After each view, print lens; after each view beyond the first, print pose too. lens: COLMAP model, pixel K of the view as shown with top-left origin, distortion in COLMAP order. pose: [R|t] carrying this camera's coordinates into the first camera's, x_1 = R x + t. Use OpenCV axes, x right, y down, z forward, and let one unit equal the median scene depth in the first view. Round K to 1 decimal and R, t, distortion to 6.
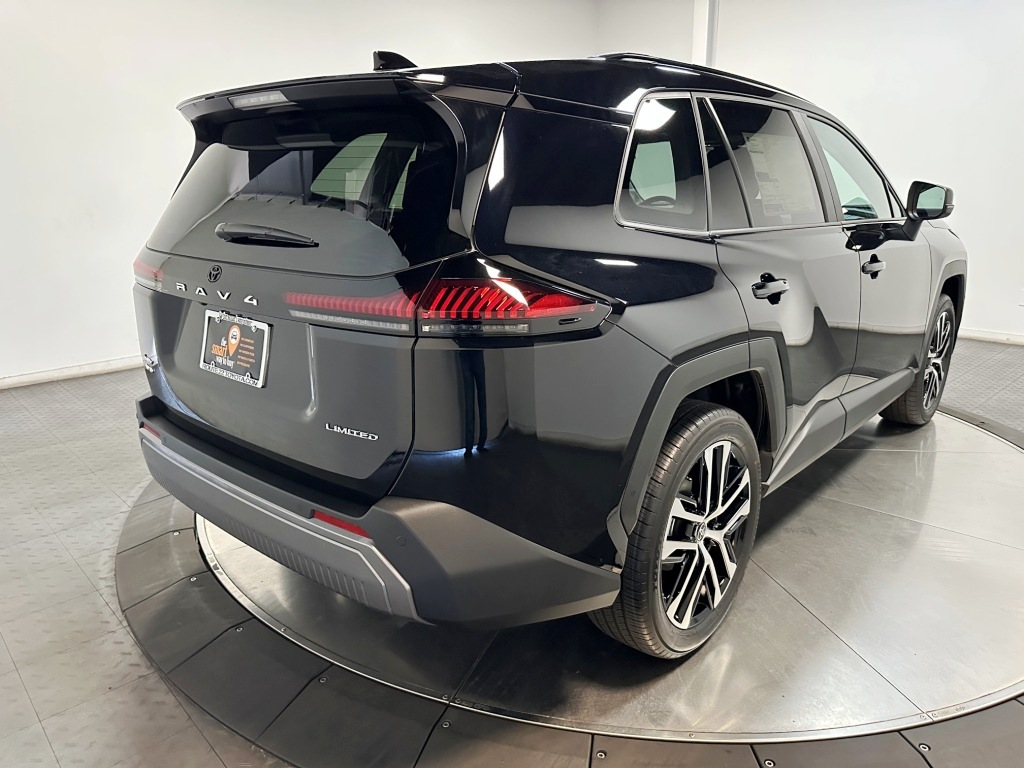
lens RADIAL K [[709.4, 0, 512.0], [0, 709.4, 384.0], [0, 0, 1]] dist [0.073022, -0.108036]
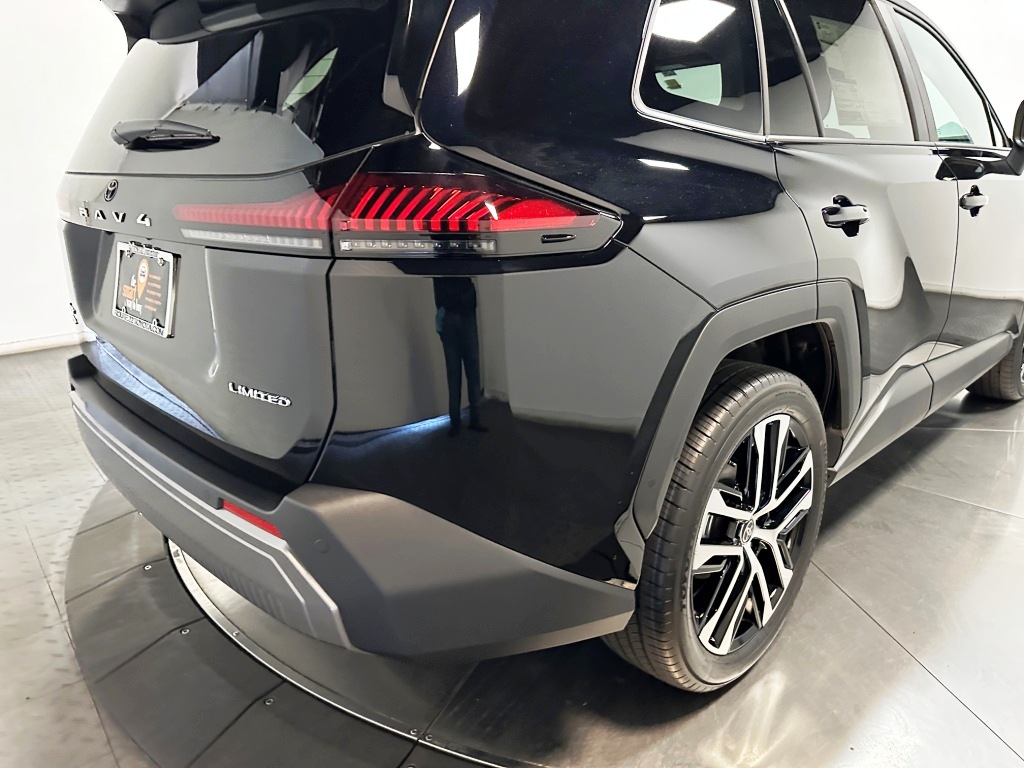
lens RADIAL K [[718.2, 0, 512.0], [0, 718.2, 384.0], [0, 0, 1]] dist [0.036329, -0.057827]
pose [[0.997668, 0.008795, -0.067692, 0.062358], [-0.006408, 0.999353, 0.035388, 0.021628], [0.067959, -0.034872, 0.997078, 0.211949]]
